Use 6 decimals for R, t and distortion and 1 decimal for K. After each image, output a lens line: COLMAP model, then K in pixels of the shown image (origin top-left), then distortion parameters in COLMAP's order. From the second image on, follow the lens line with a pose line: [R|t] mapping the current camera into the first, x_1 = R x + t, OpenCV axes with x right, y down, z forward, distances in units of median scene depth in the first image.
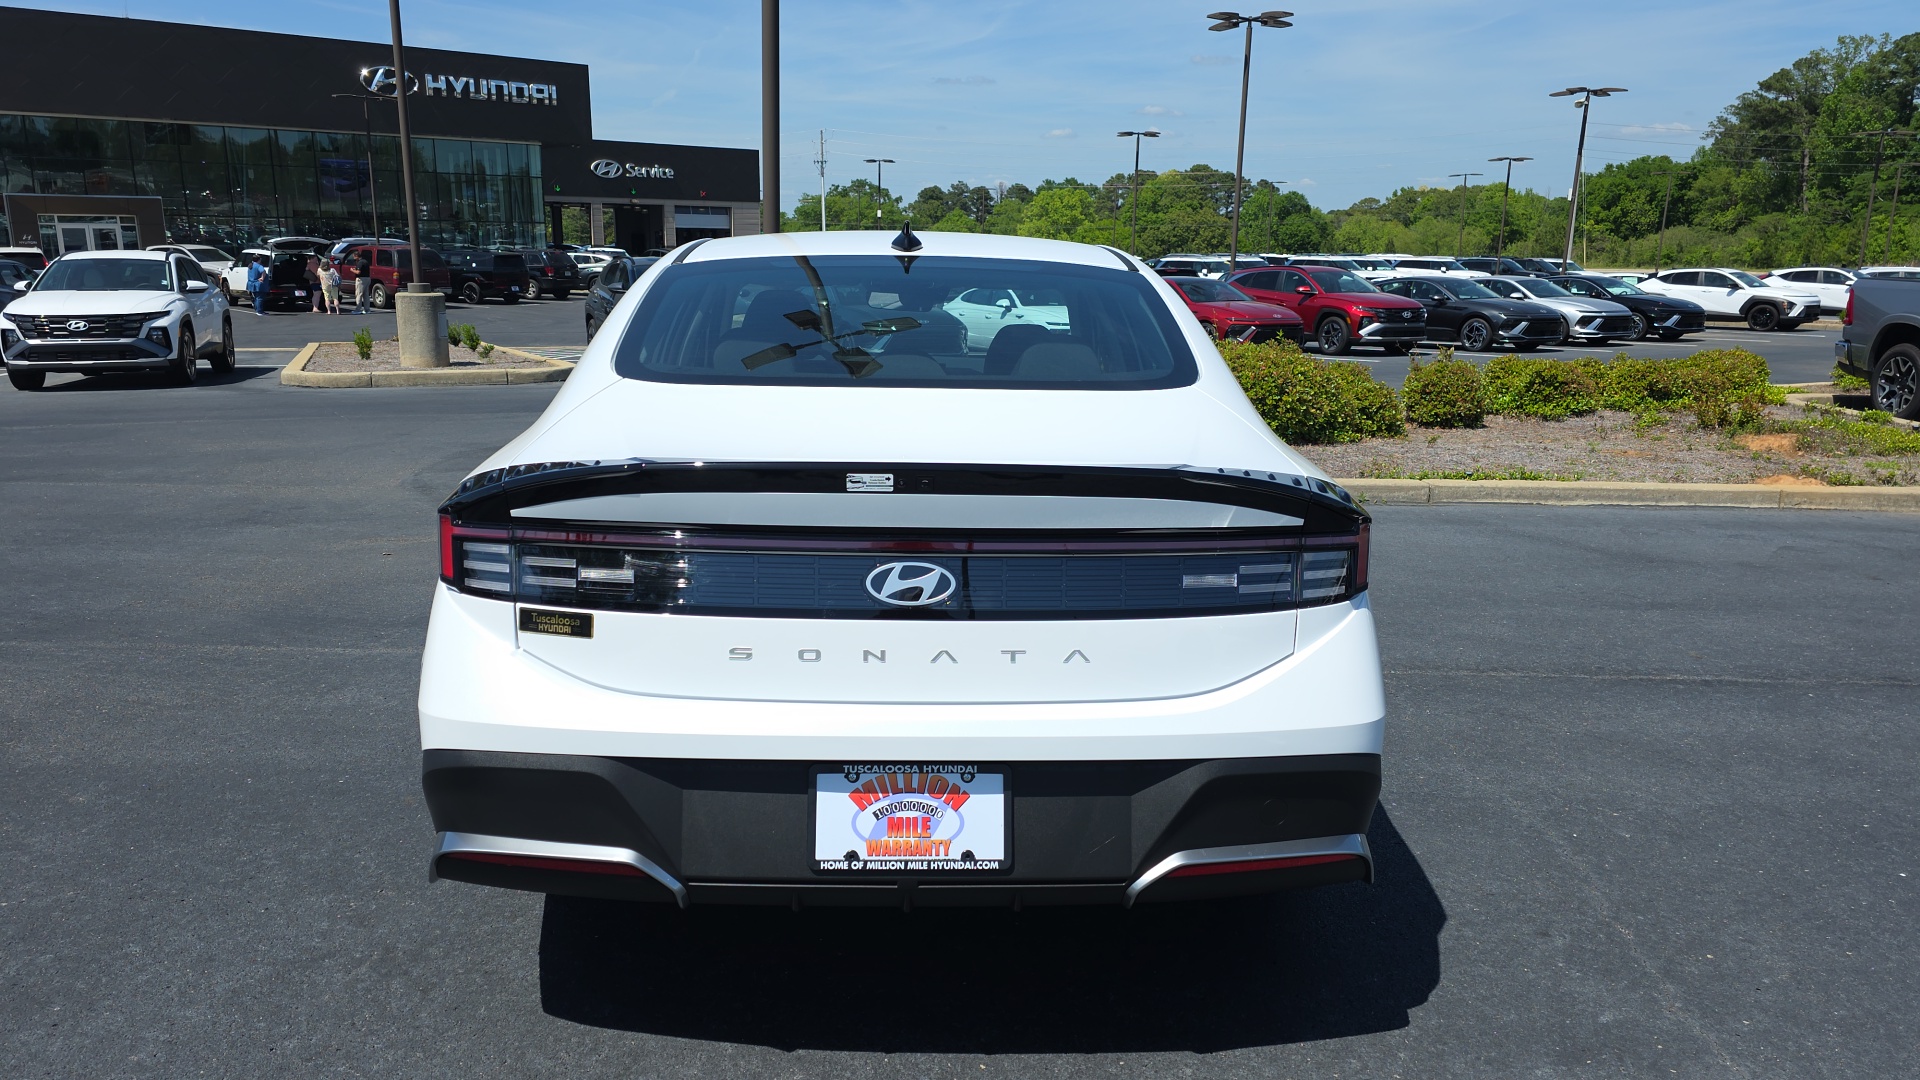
lens RADIAL K [[1317.1, 0, 942.7], [0, 1317.1, 562.7], [0, 0, 1]] dist [0.066828, -0.069912]
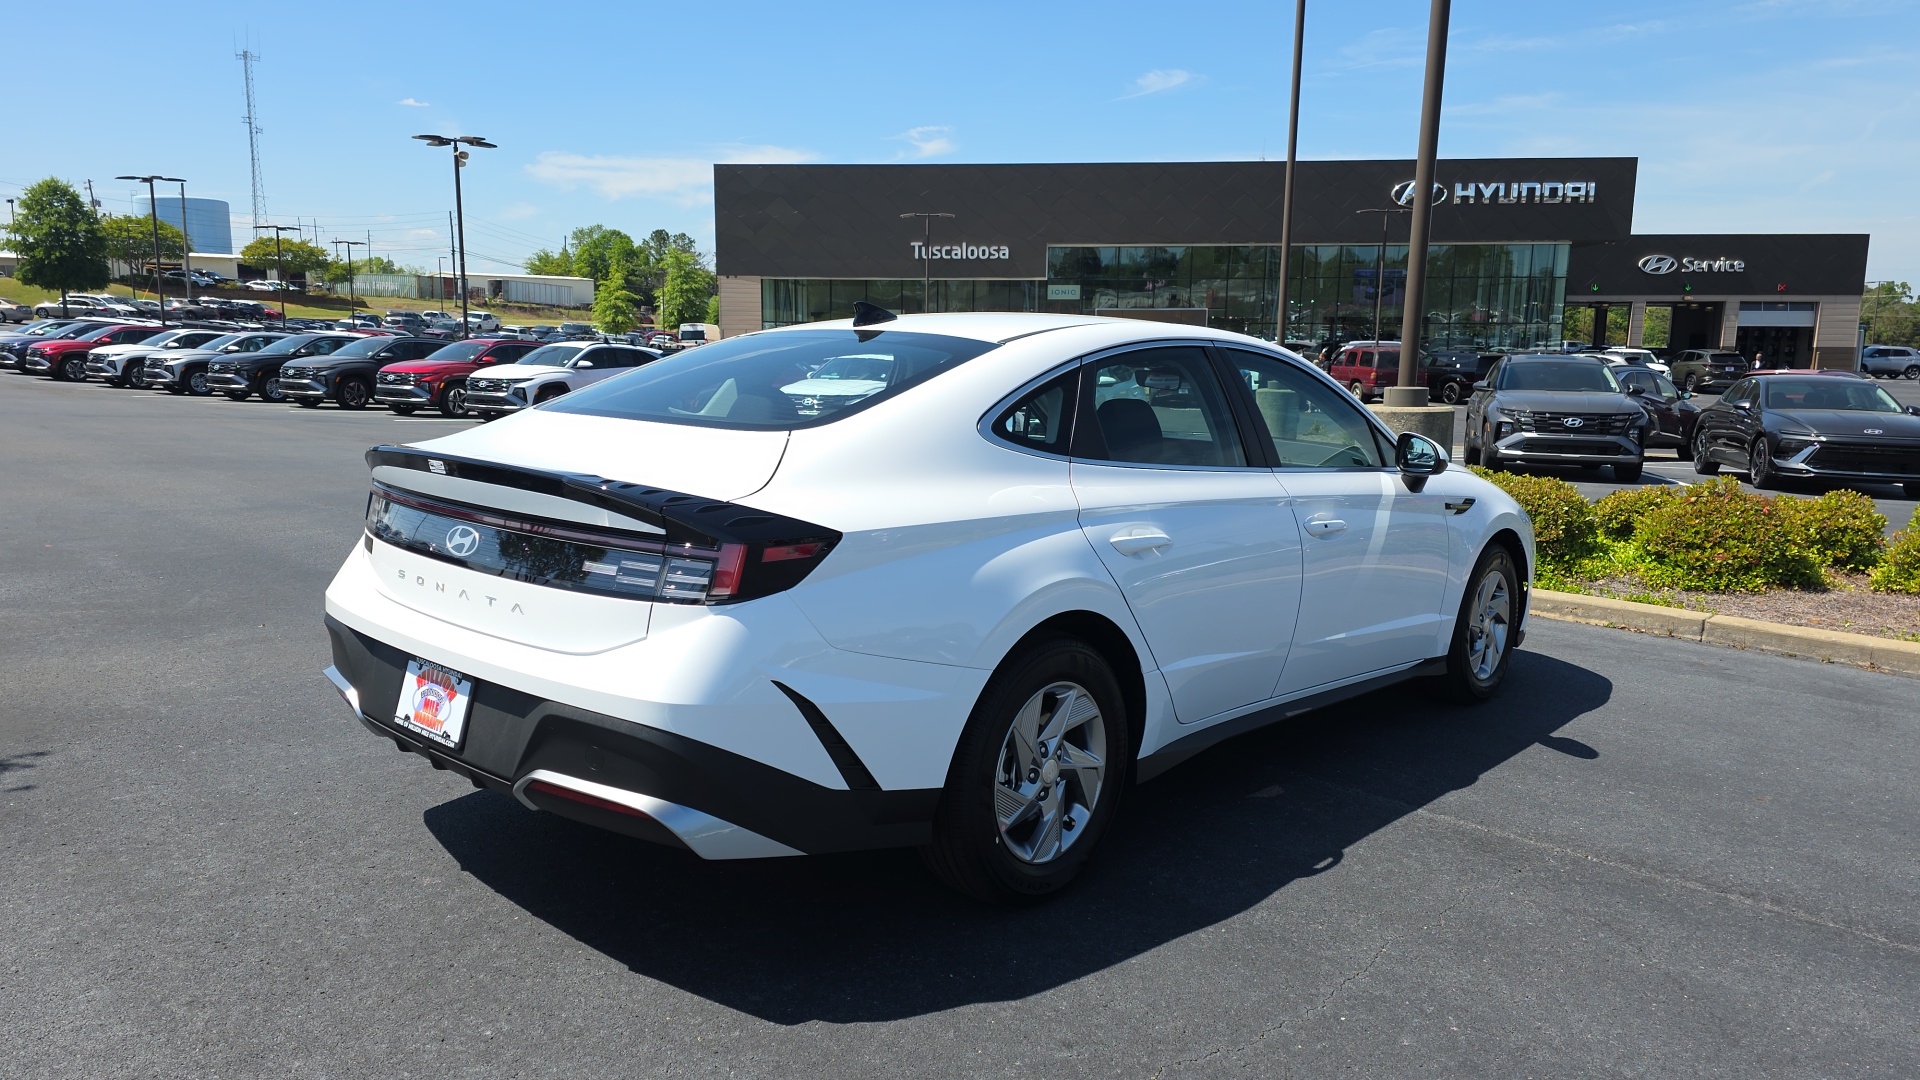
lens RADIAL K [[1332.5, 0, 914.8], [0, 1332.5, 538.1], [0, 0, 1]] dist [0.053539, -0.049093]
pose [[0.698480, 0.103658, -0.708082, 0.080040], [-0.170441, 0.985077, -0.023922, -0.002141], [0.695036, 0.137396, 0.705725, 0.018088]]
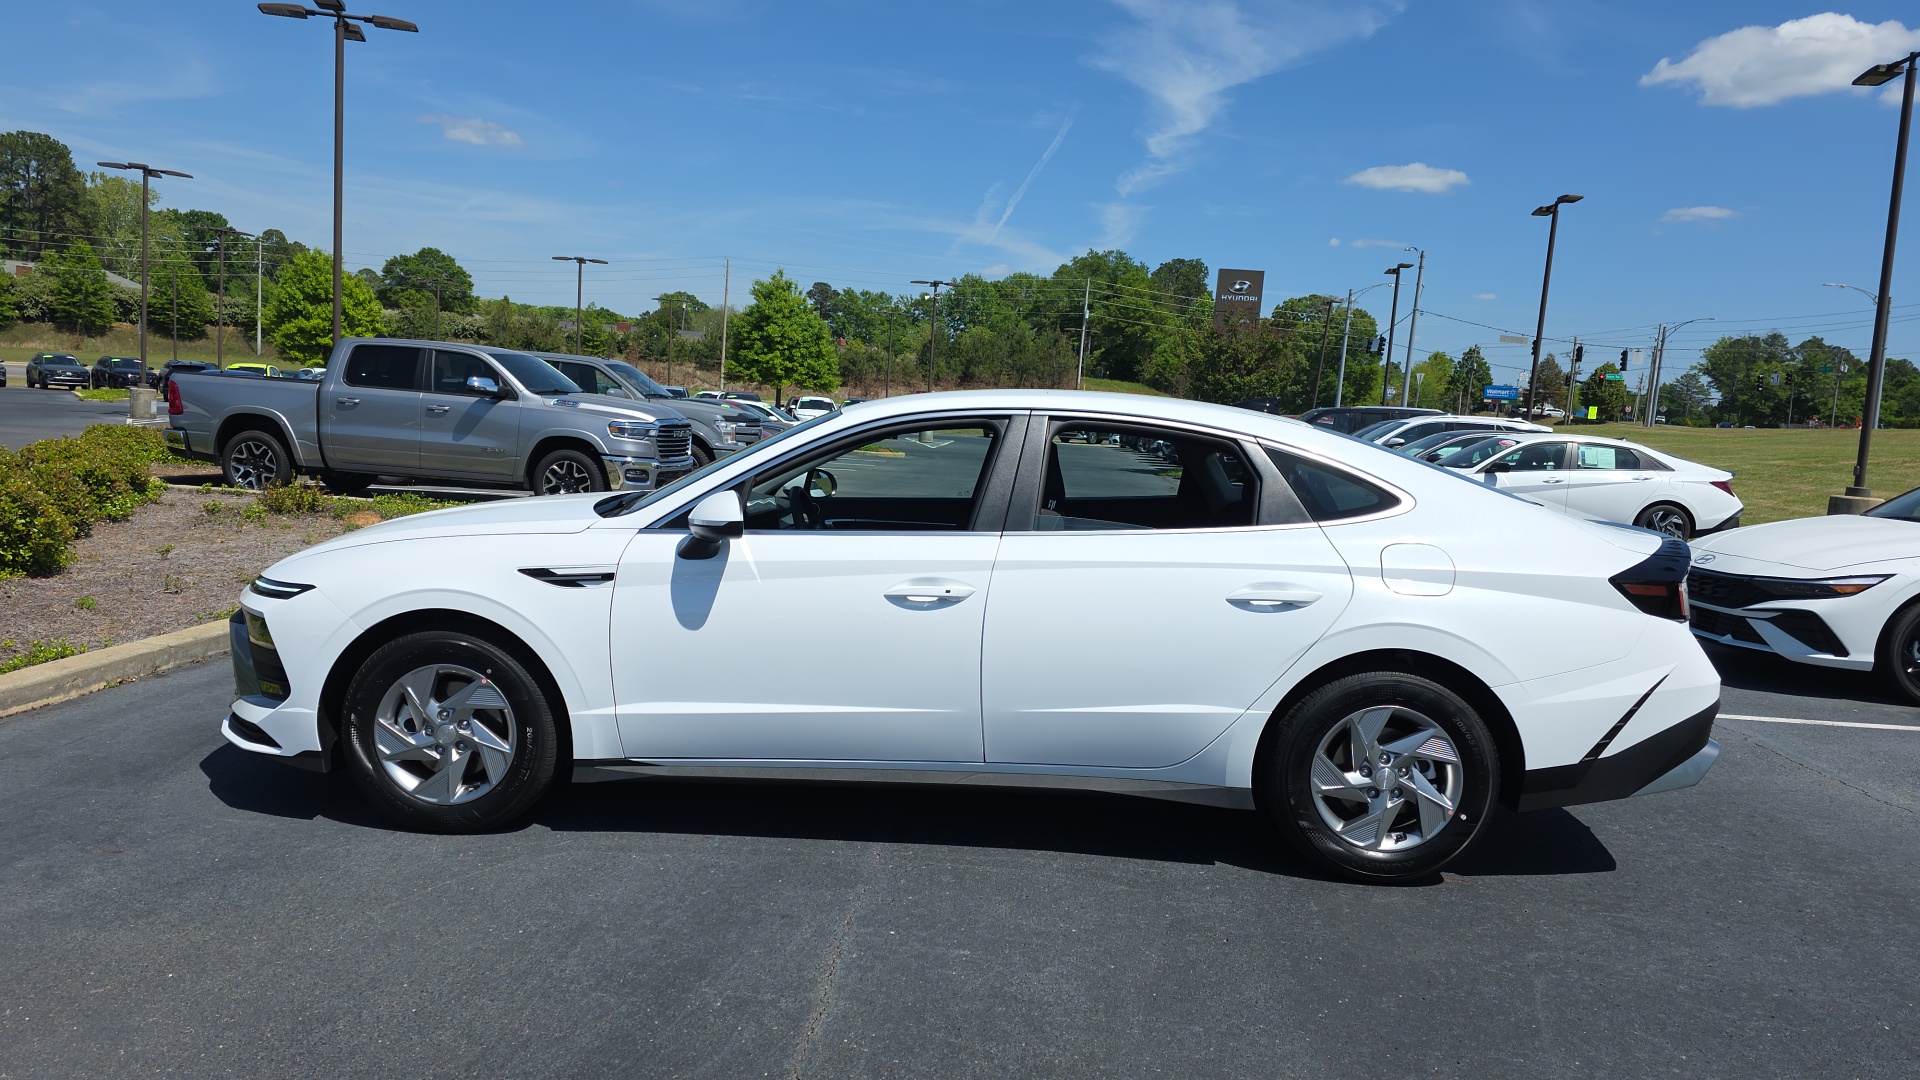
lens RADIAL K [[1291.1, 0, 949.1], [0, 1291.1, 544.7], [0, 0, 1]] dist [0.044589, -0.049326]
pose [[0.050452, -0.109903, 0.992661, -0.137770], [0.165670, 0.981078, 0.100201, -0.027374], [-0.984890, 0.159399, 0.067705, 0.116262]]
